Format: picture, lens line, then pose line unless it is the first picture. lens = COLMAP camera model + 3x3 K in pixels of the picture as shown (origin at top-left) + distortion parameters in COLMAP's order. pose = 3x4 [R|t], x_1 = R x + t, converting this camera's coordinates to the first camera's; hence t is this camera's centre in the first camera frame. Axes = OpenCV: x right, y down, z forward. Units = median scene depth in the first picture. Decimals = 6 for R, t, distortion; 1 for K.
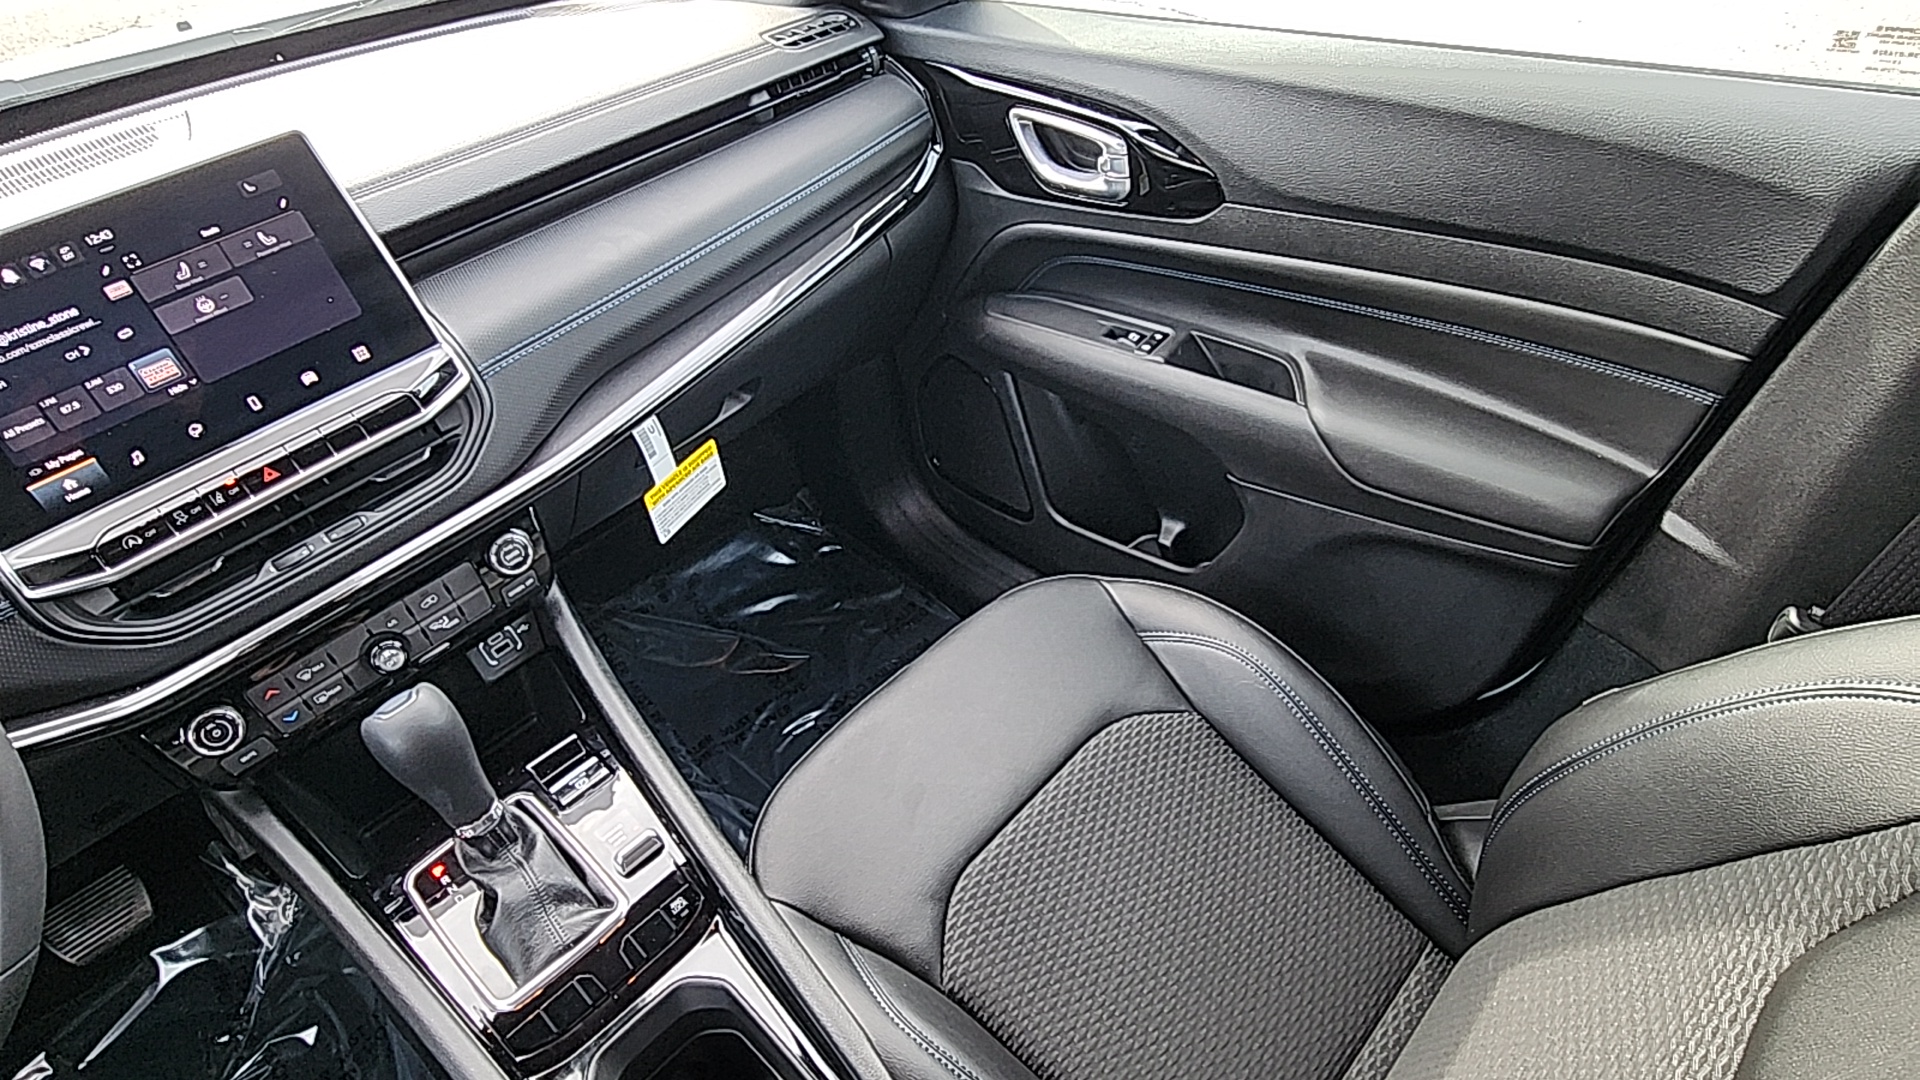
lens RADIAL K [[1079.1, 0, 948.1], [0, 1079.1, 535.1], [0, 0, 1]] dist [0.005617, 0.001247]
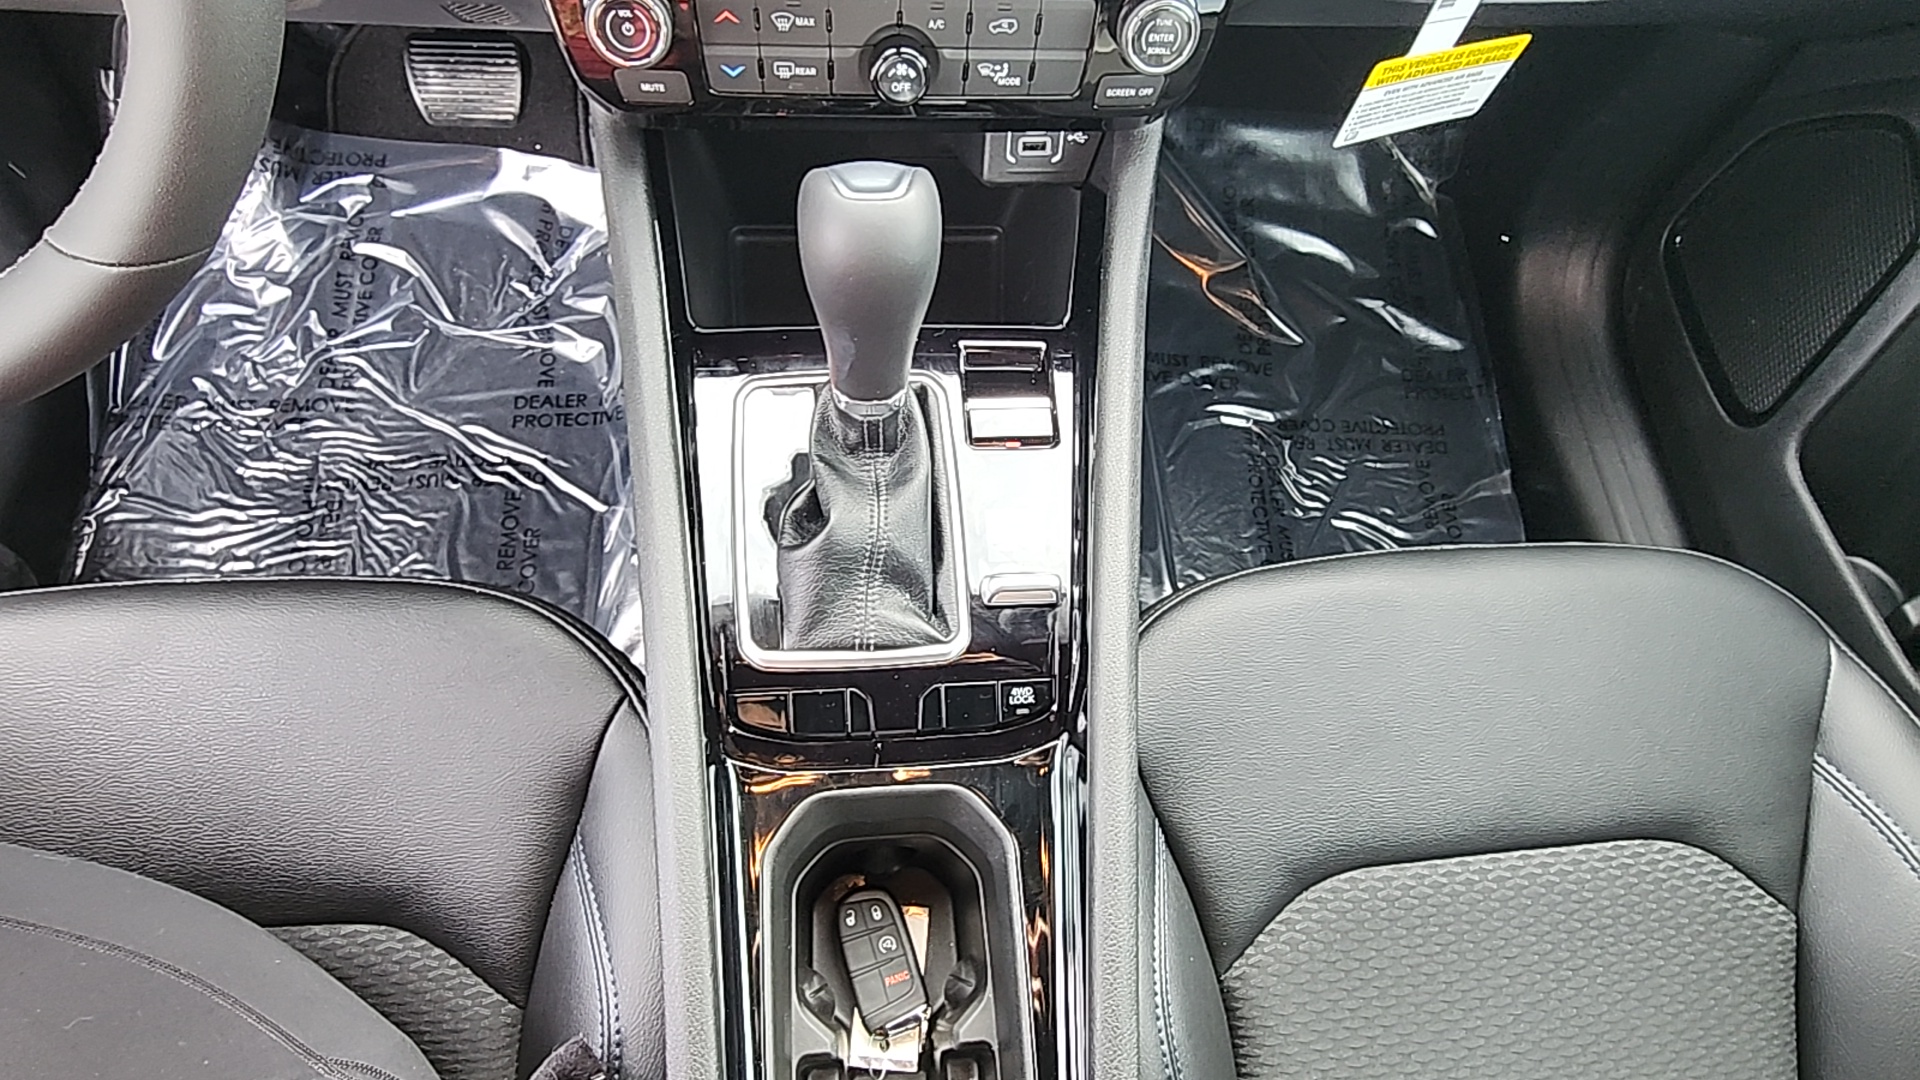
lens RADIAL K [[1085.5, 0, 944.4], [0, 1085.5, 533.5], [0, 0, 1]] dist [0.008006, -0.005574]
pose [[0.738399, 0.667064, -0.098955, -0.280643], [-0.561303, 0.689281, 0.458072, 0.000690], [0.373771, -0.282696, 0.883390, 0.424680]]
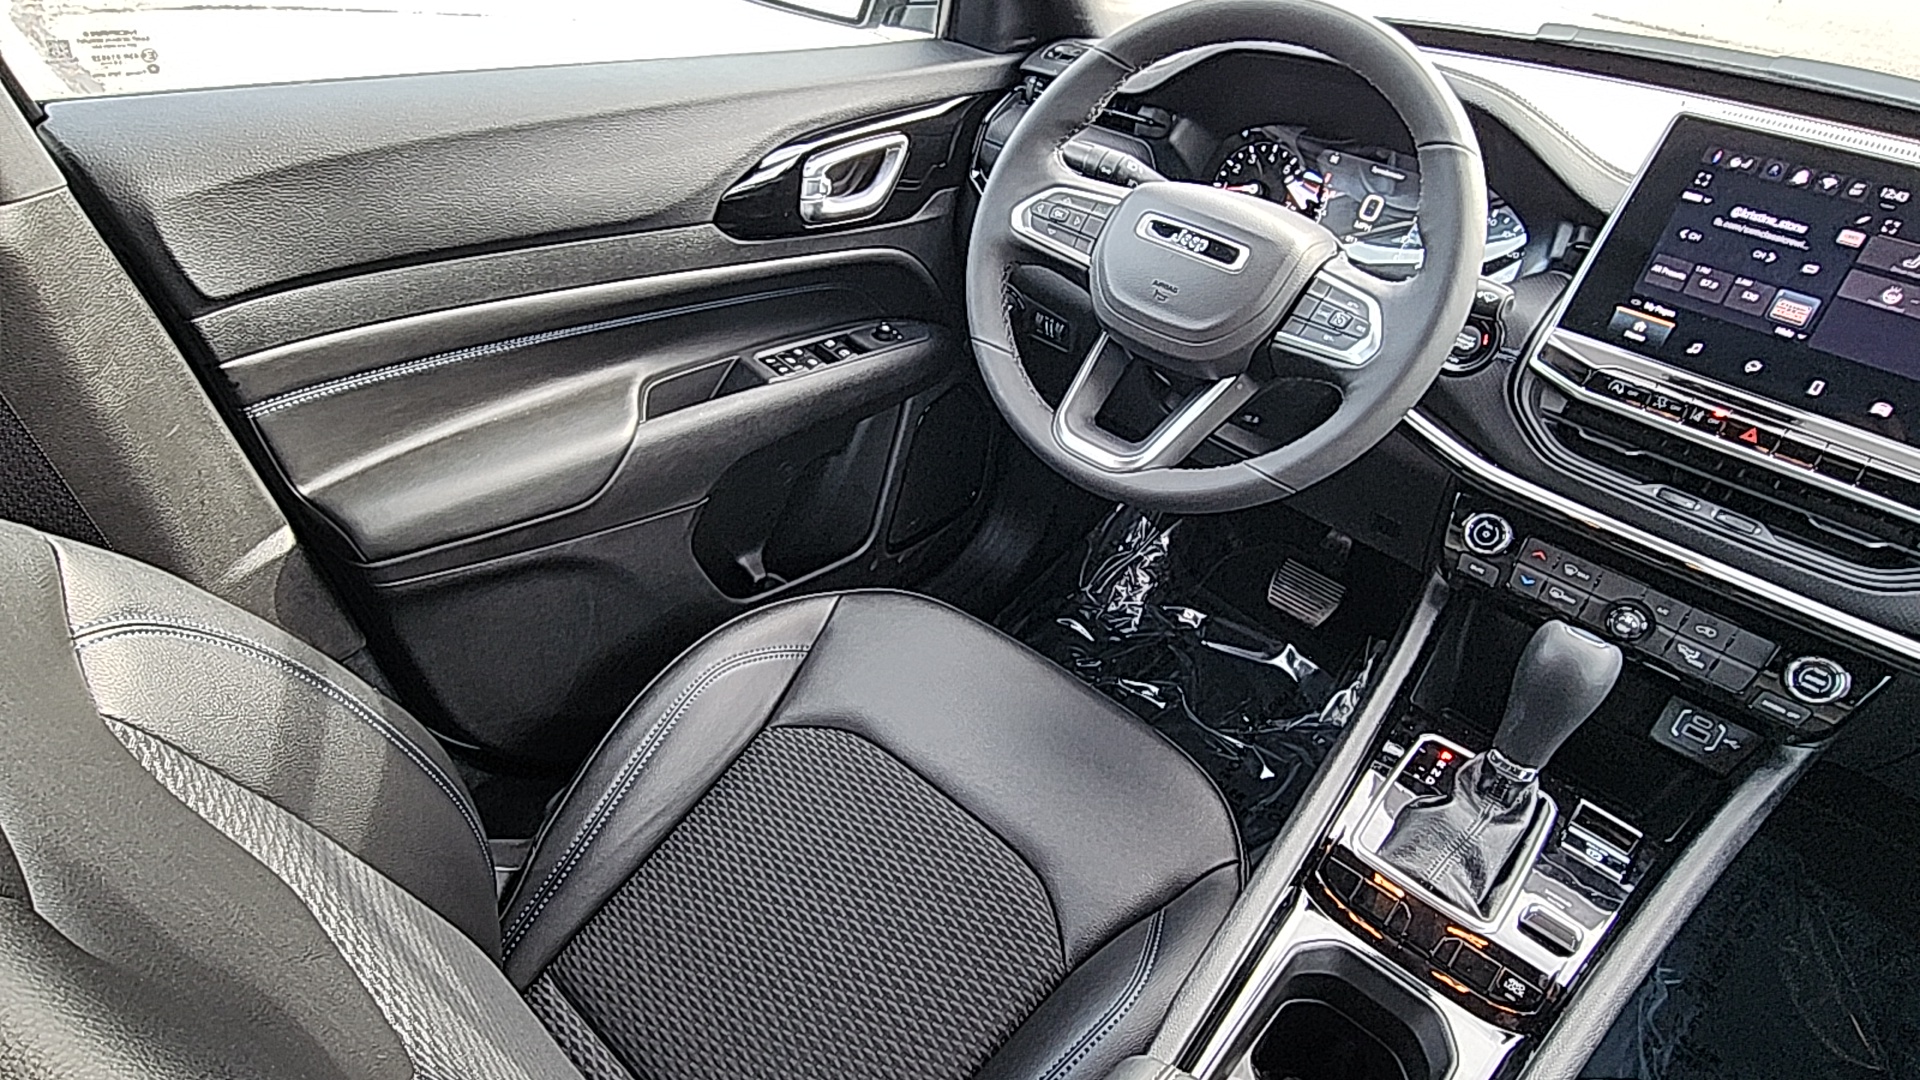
lens RADIAL K [[1085.5, 0, 944.4], [0, 1085.5, 533.5], [0, 0, 1]] dist [0.008006, -0.005574]
pose [[0.047739, 0.673827, -0.737345, 0.141030], [-0.731691, 0.526104, 0.433410, 0.095962], [0.679963, 0.518818, 0.518148, 0.006126]]
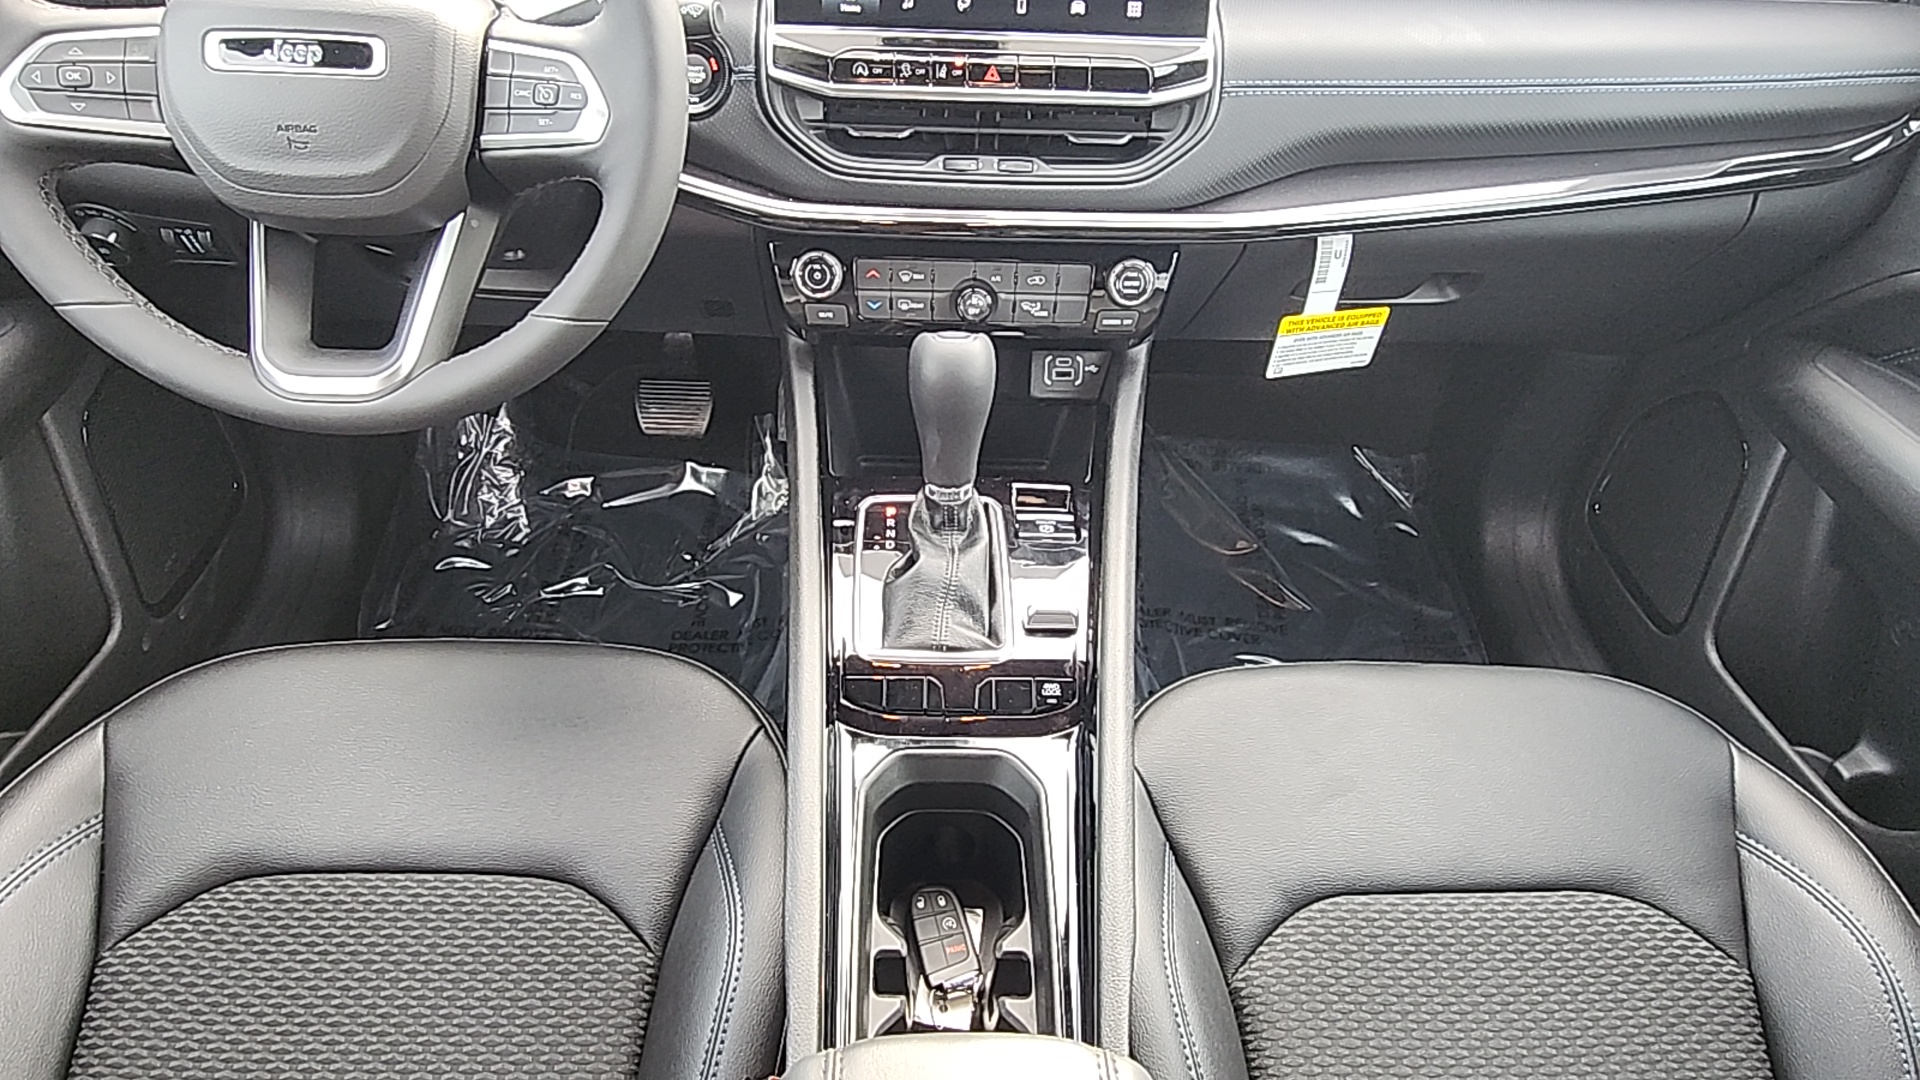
lens RADIAL K [[1085.5, 0, 944.4], [0, 1085.5, 533.5], [0, 0, 1]] dist [0.008006, -0.005574]
pose [[0.704279, 0.573306, -0.418701, -0.007409], [-0.549760, 0.813594, 0.189286, 0.111605], [0.449172, 0.096874, 0.888178, 0.138661]]
